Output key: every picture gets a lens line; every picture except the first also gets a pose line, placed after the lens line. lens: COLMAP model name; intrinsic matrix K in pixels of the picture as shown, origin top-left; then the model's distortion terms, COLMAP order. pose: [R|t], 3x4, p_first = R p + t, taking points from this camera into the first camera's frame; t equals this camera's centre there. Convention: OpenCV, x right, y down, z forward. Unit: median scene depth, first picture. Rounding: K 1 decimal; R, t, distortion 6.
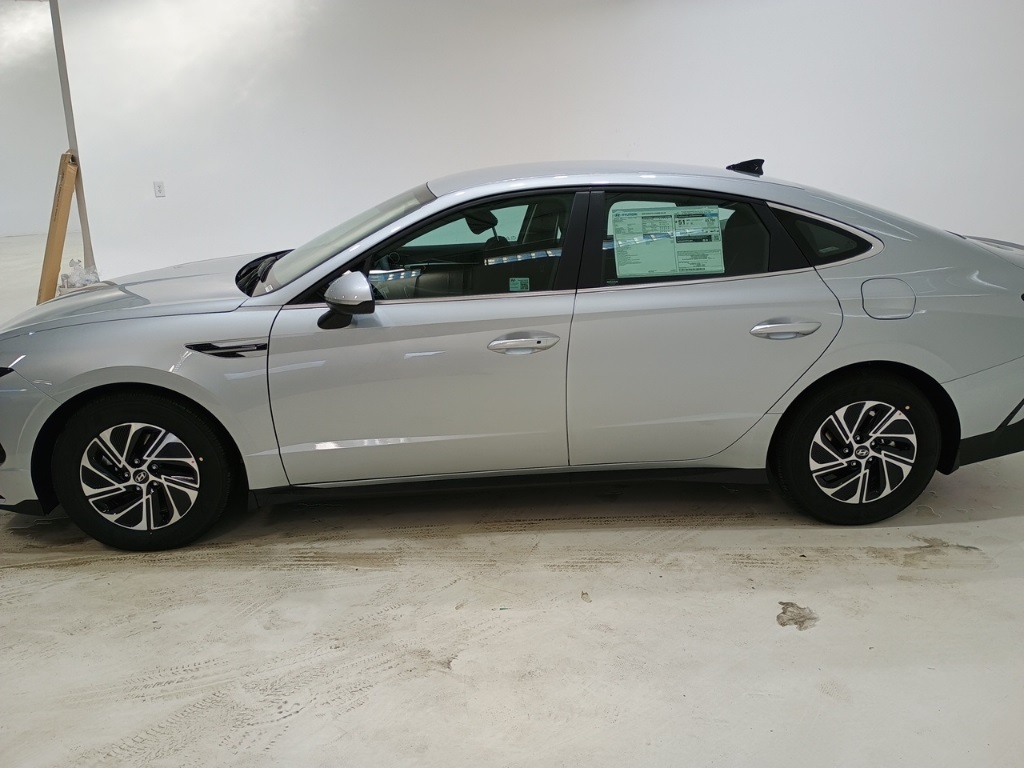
lens RADIAL K [[861.9, 0, 515.4], [0, 861.9, 383.6], [0, 0, 1]] dist [0.049650, -0.056437]
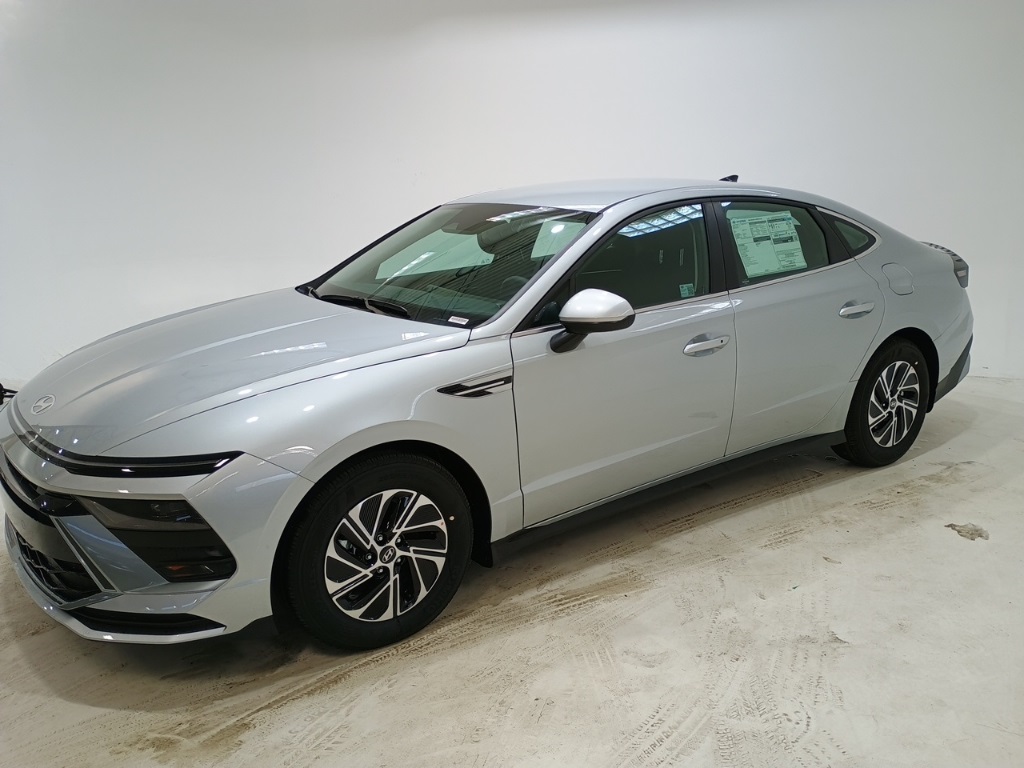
lens RADIAL K [[861.9, 0, 511.0], [0, 861.9, 383.3], [0, 0, 1]] dist [0.049650, -0.056437]
pose [[0.853861, -0.135336, 0.502599, -0.726764], [0.157084, 0.987585, -0.000938, -0.036627], [-0.496233, 0.079751, 0.864519, 0.207777]]
